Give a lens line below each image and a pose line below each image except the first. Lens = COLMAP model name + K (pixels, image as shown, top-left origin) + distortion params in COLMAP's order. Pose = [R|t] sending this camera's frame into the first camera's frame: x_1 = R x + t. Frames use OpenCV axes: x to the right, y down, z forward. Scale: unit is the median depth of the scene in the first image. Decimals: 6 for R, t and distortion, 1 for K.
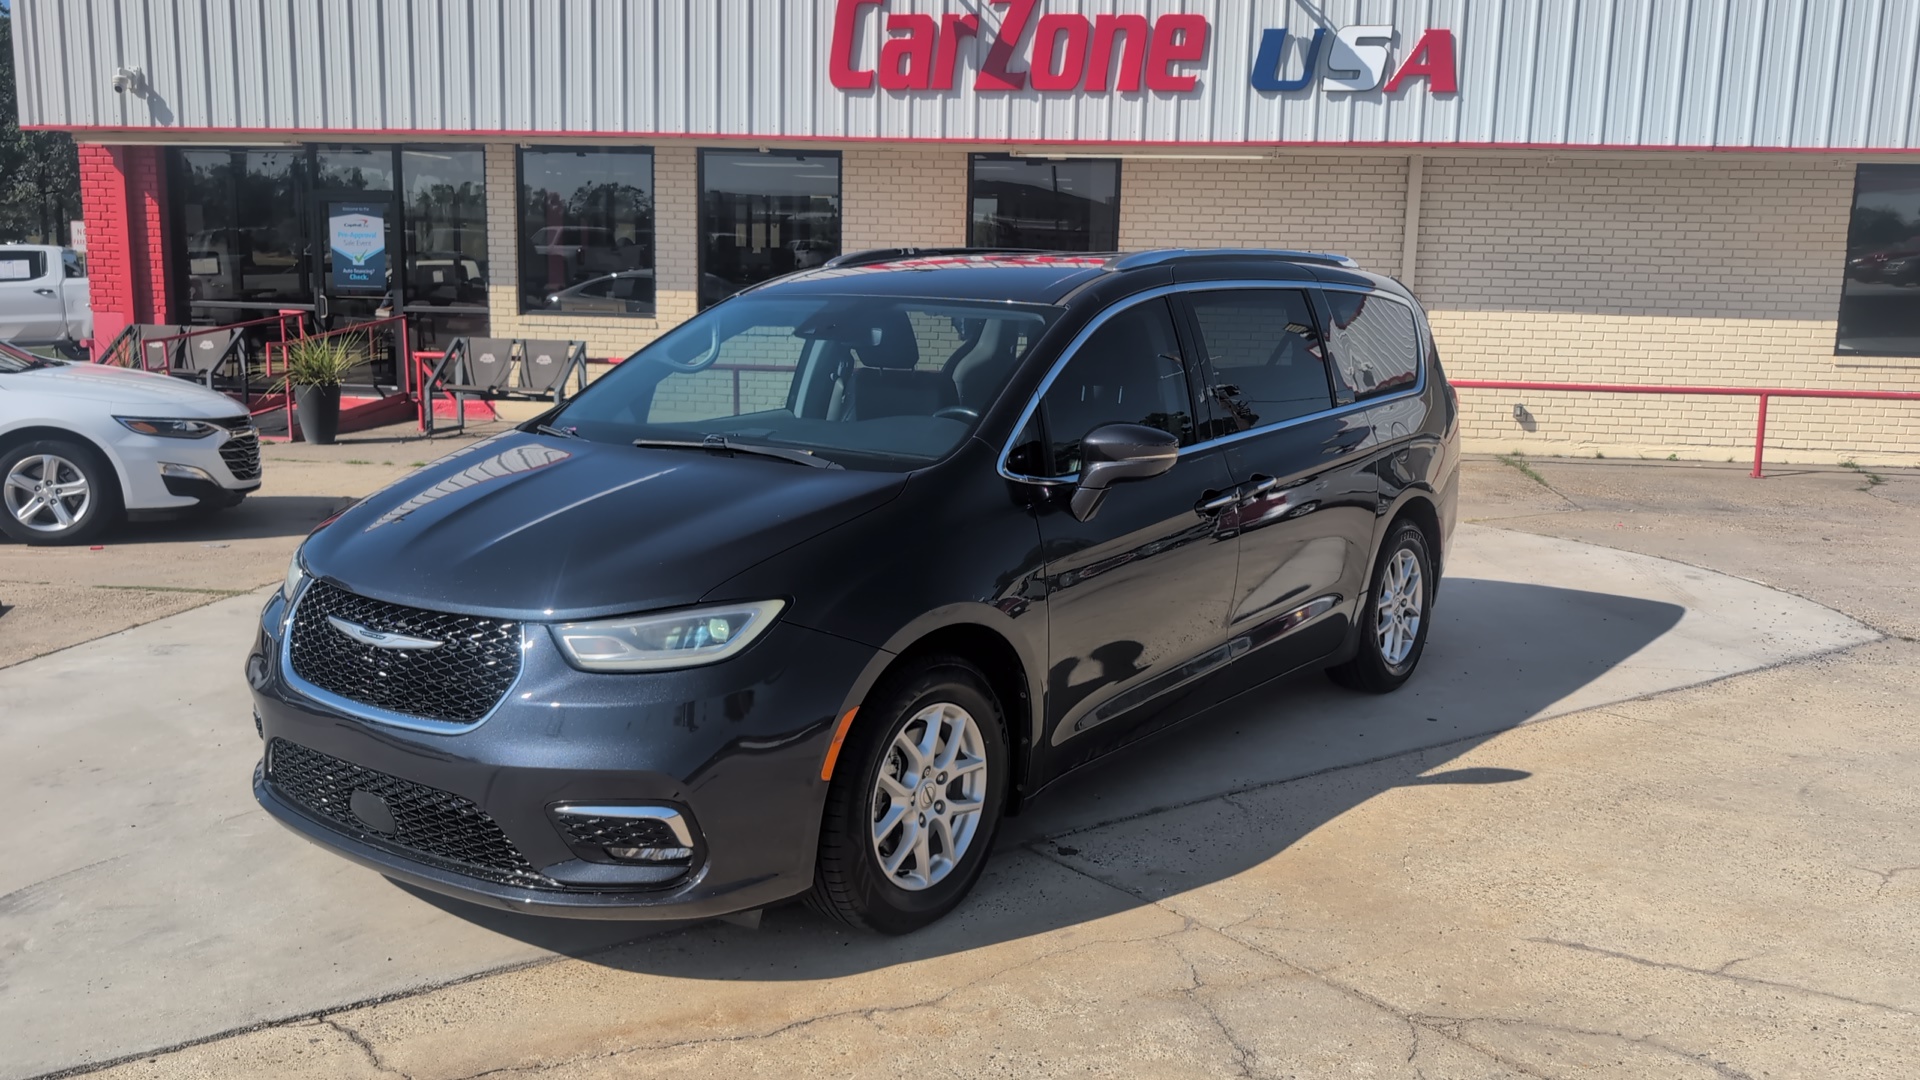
lens RADIAL K [[1596.6, 0, 968.9], [0, 1596.6, 546.8], [0, 0, 1]] dist [0.003665, -0.003136]
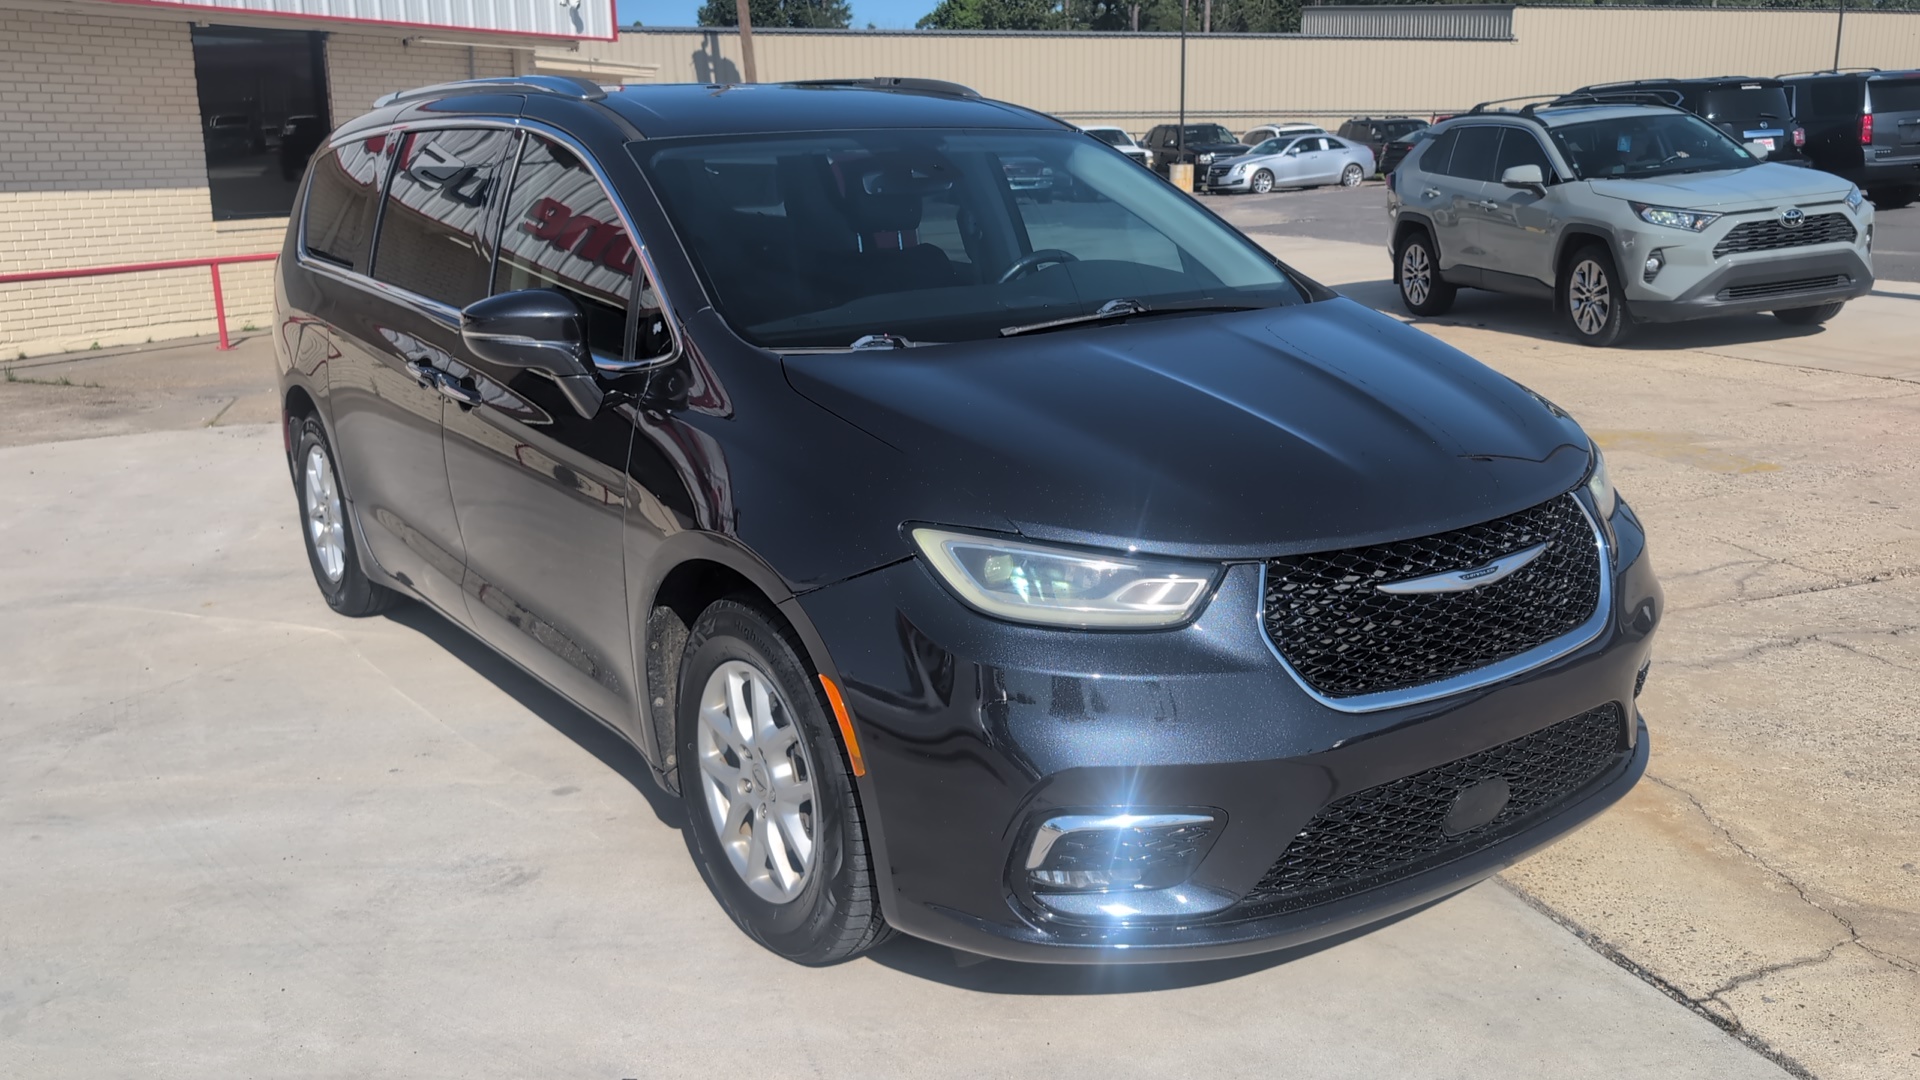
lens RADIAL K [[1596.6, 0, 968.9], [0, 1596.6, 546.8], [0, 0, 1]] dist [0.003665, -0.003136]
pose [[0.319483, -0.253184, 0.913142, -0.278931], [0.188214, 0.961400, 0.200714, -0.037067], [-0.928712, 0.107741, 0.354804, 0.238311]]
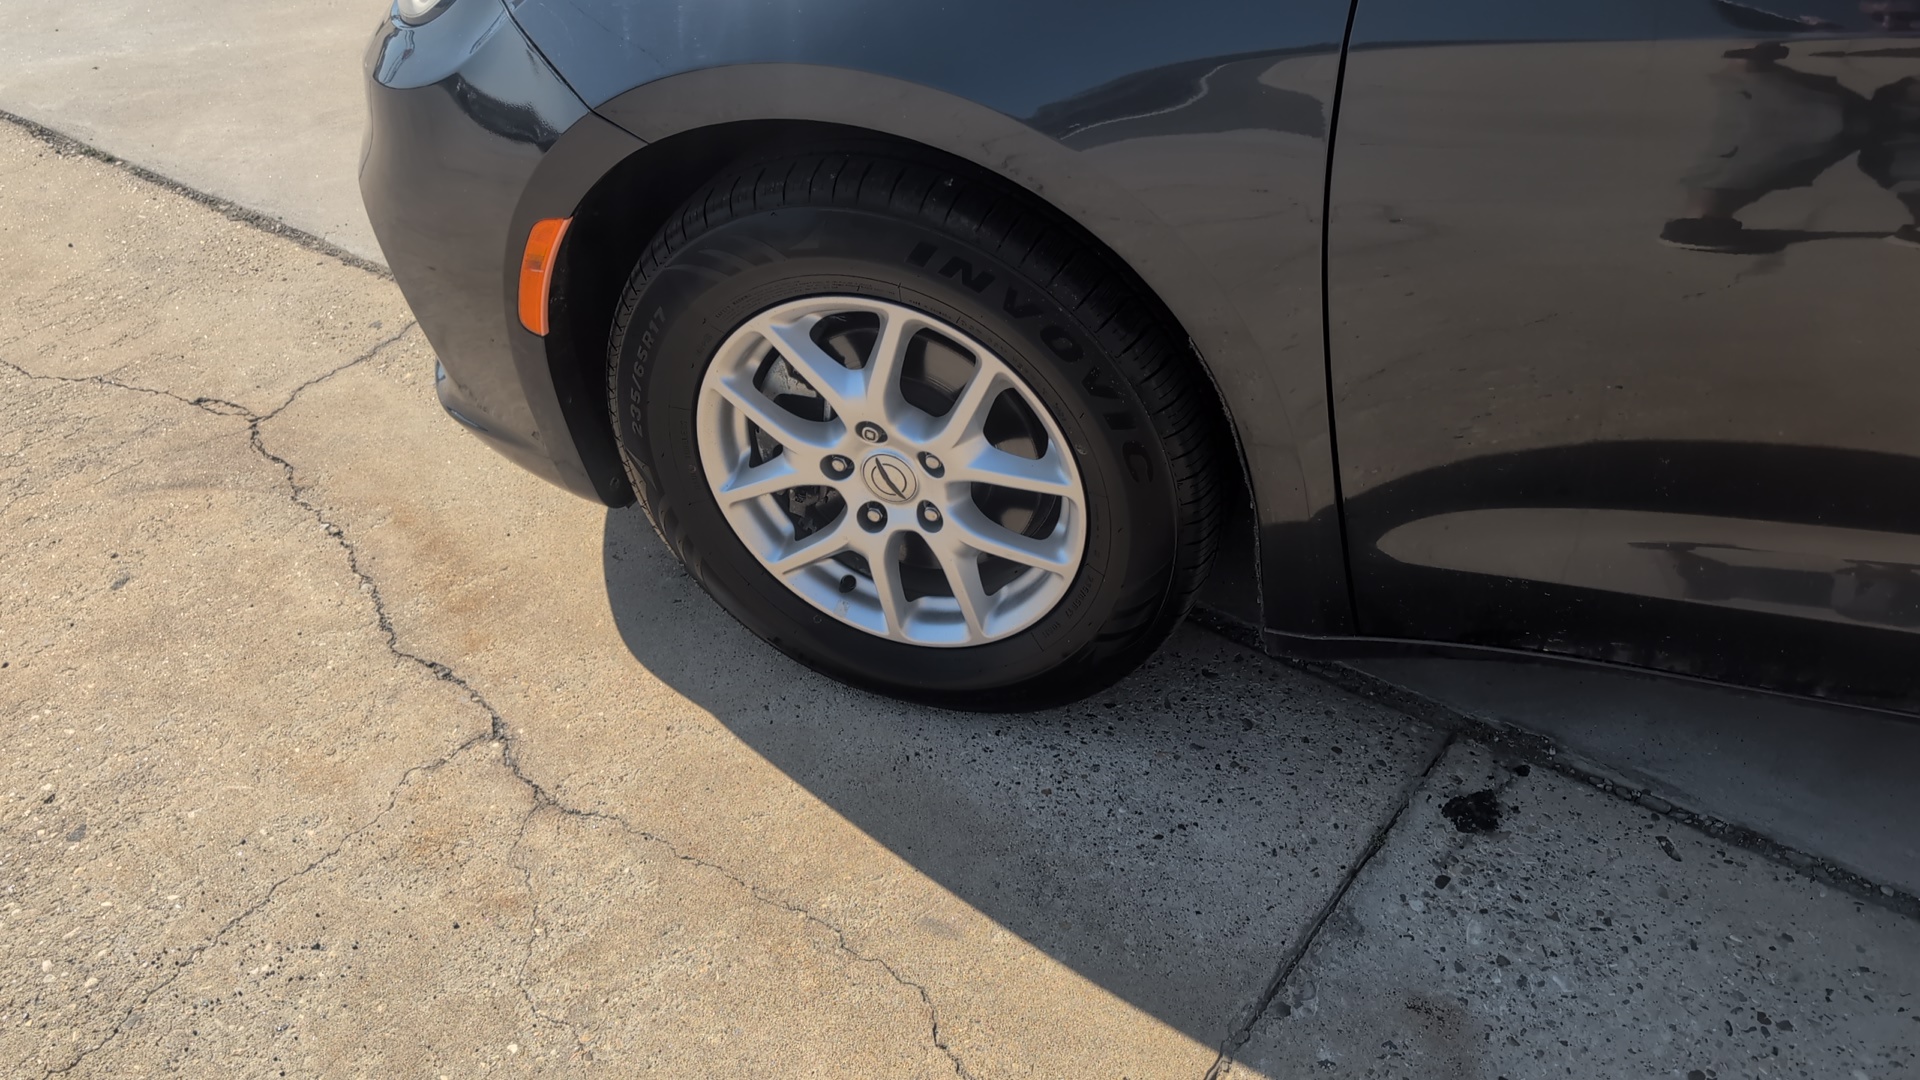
lens RADIAL K [[1658.4, 0, 960.0], [0, 1658.4, 540.0], [0, 0, 1]] dist [0.072197, -0.188401]
pose [[0.256443, 0.551015, -0.794116, 0.095441], [-0.069646, 0.829989, 0.553415, -0.023811], [0.964047, -0.086612, 0.251221, 0.239120]]
